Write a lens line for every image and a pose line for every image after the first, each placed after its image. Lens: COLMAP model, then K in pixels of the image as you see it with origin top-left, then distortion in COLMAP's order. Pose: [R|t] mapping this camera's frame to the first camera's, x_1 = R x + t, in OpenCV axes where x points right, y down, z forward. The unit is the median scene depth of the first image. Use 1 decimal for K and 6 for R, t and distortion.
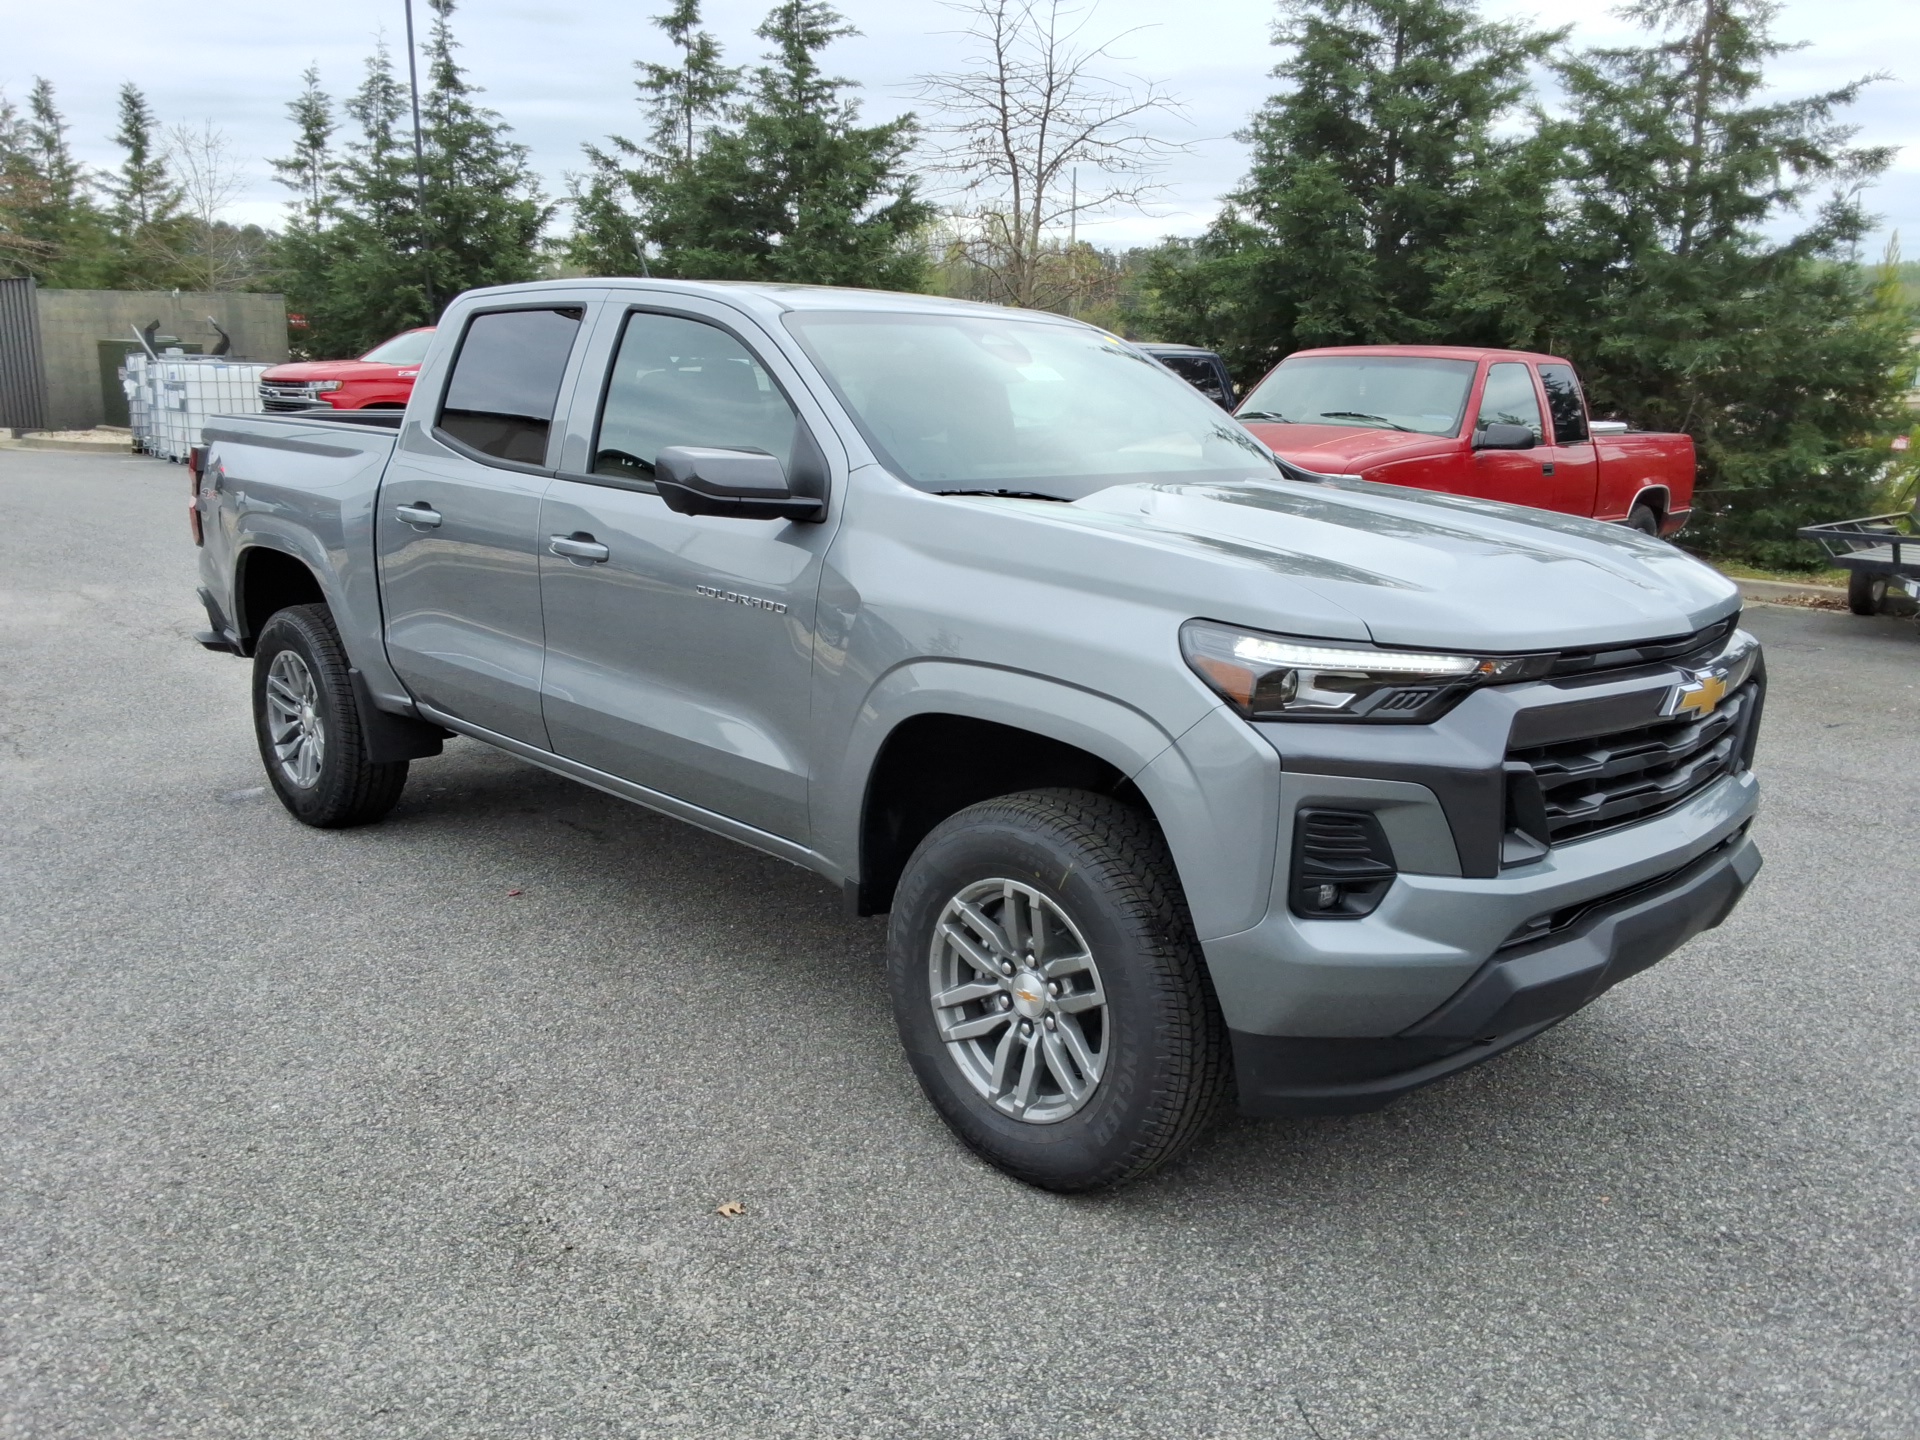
lens RADIAL K [[1558.3, 0, 965.4], [0, 1558.3, 709.8], [0, 0, 1]] dist [0.070962, -0.095309]
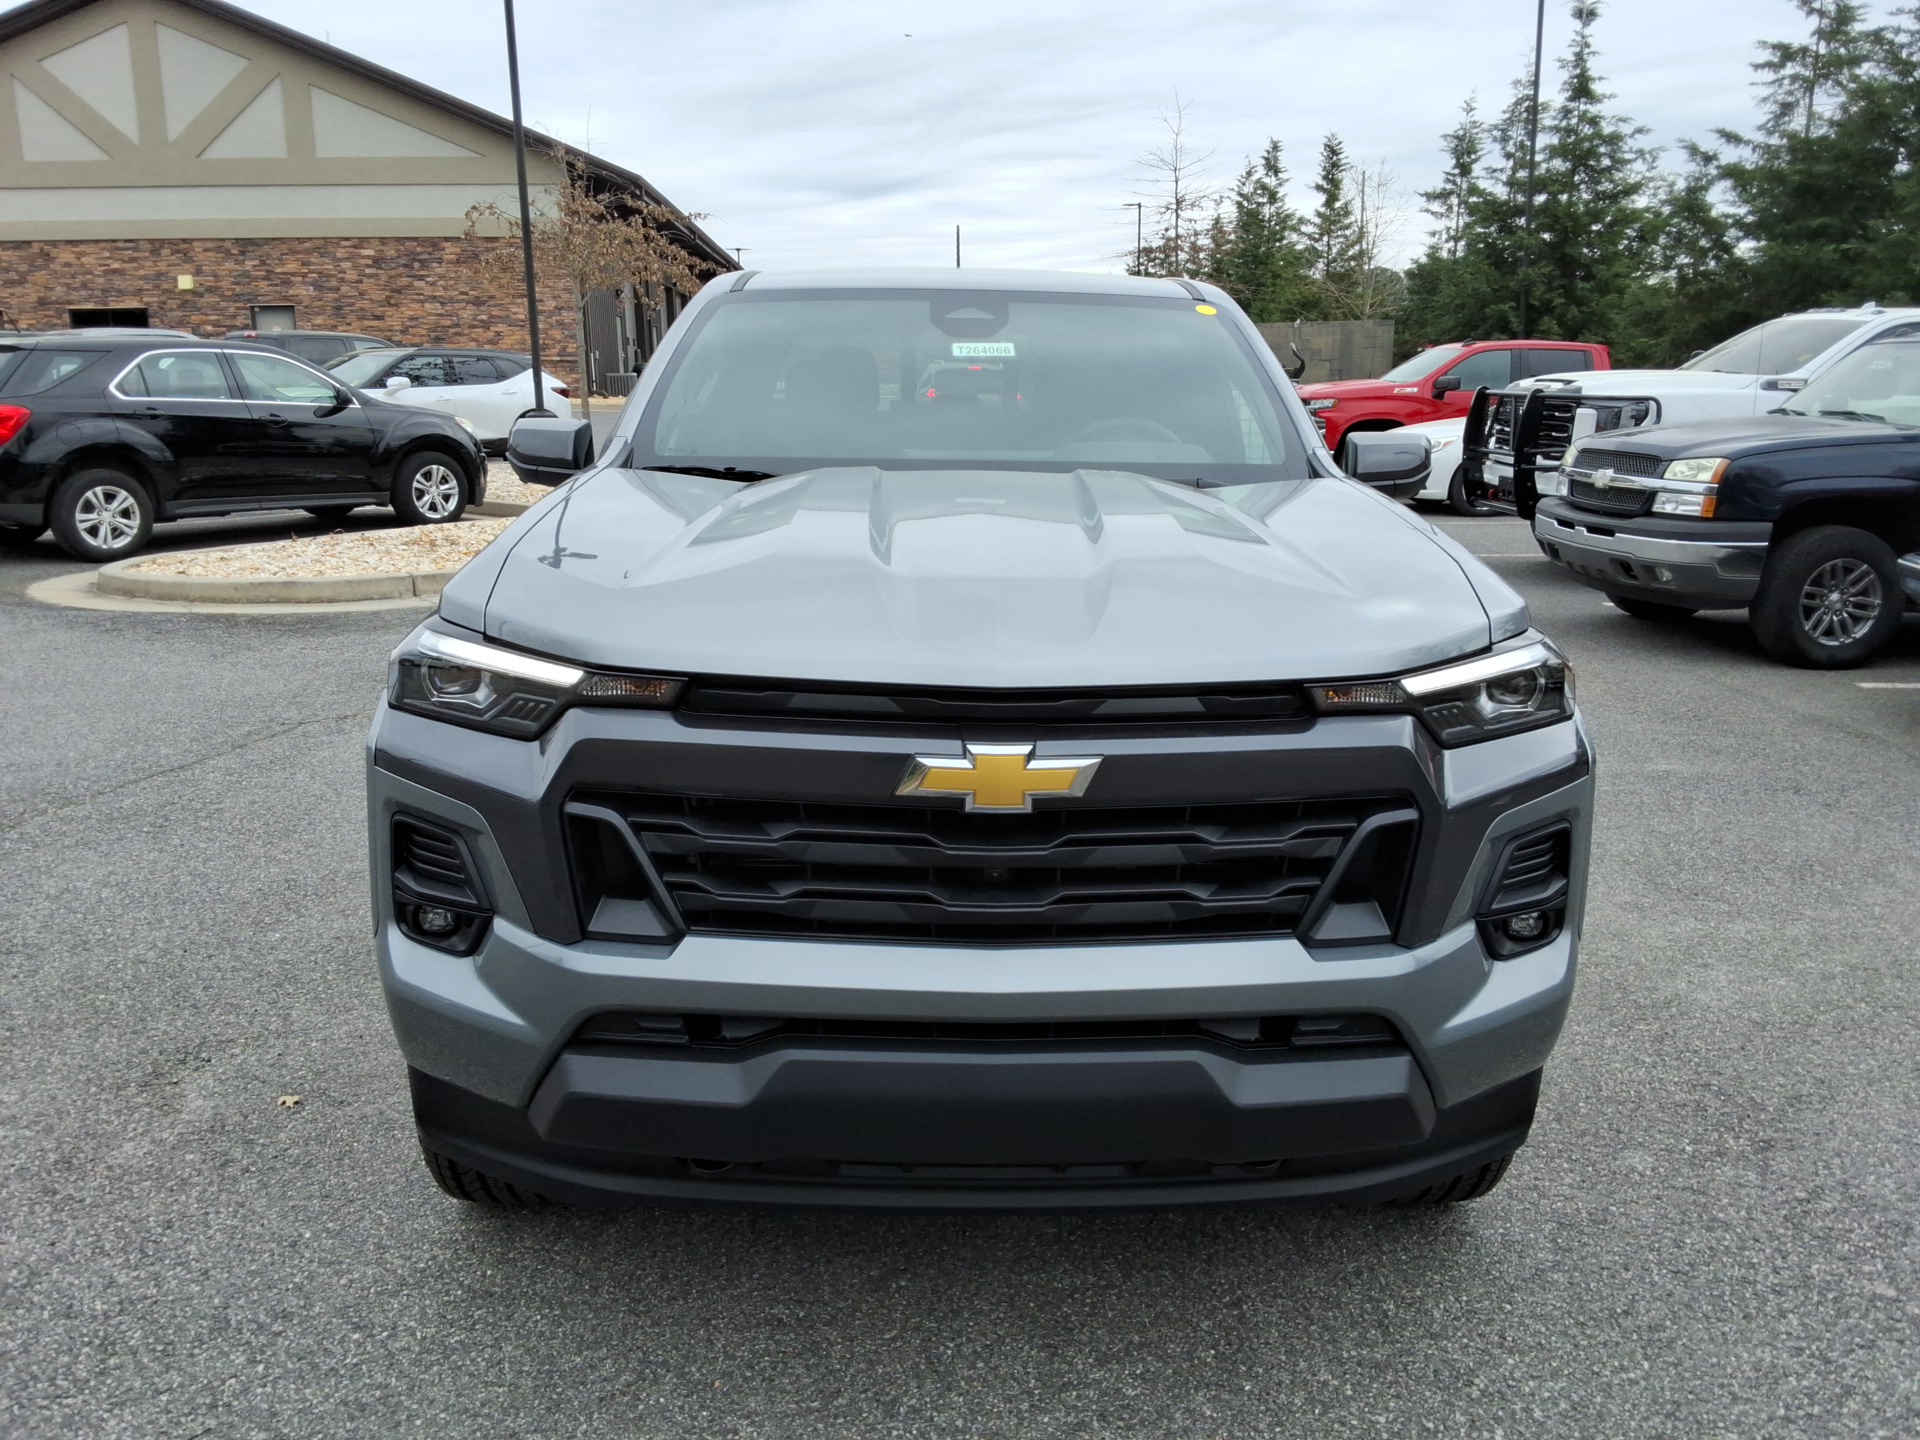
lens RADIAL K [[1558.3, 0, 965.4], [0, 1558.3, 709.8], [0, 0, 1]] dist [0.070962, -0.095309]
pose [[0.730825, 0.127475, -0.670556, 0.095260], [-0.137149, 0.989795, 0.038688, -0.007031], [0.668644, 0.063692, 0.740850, 0.048504]]
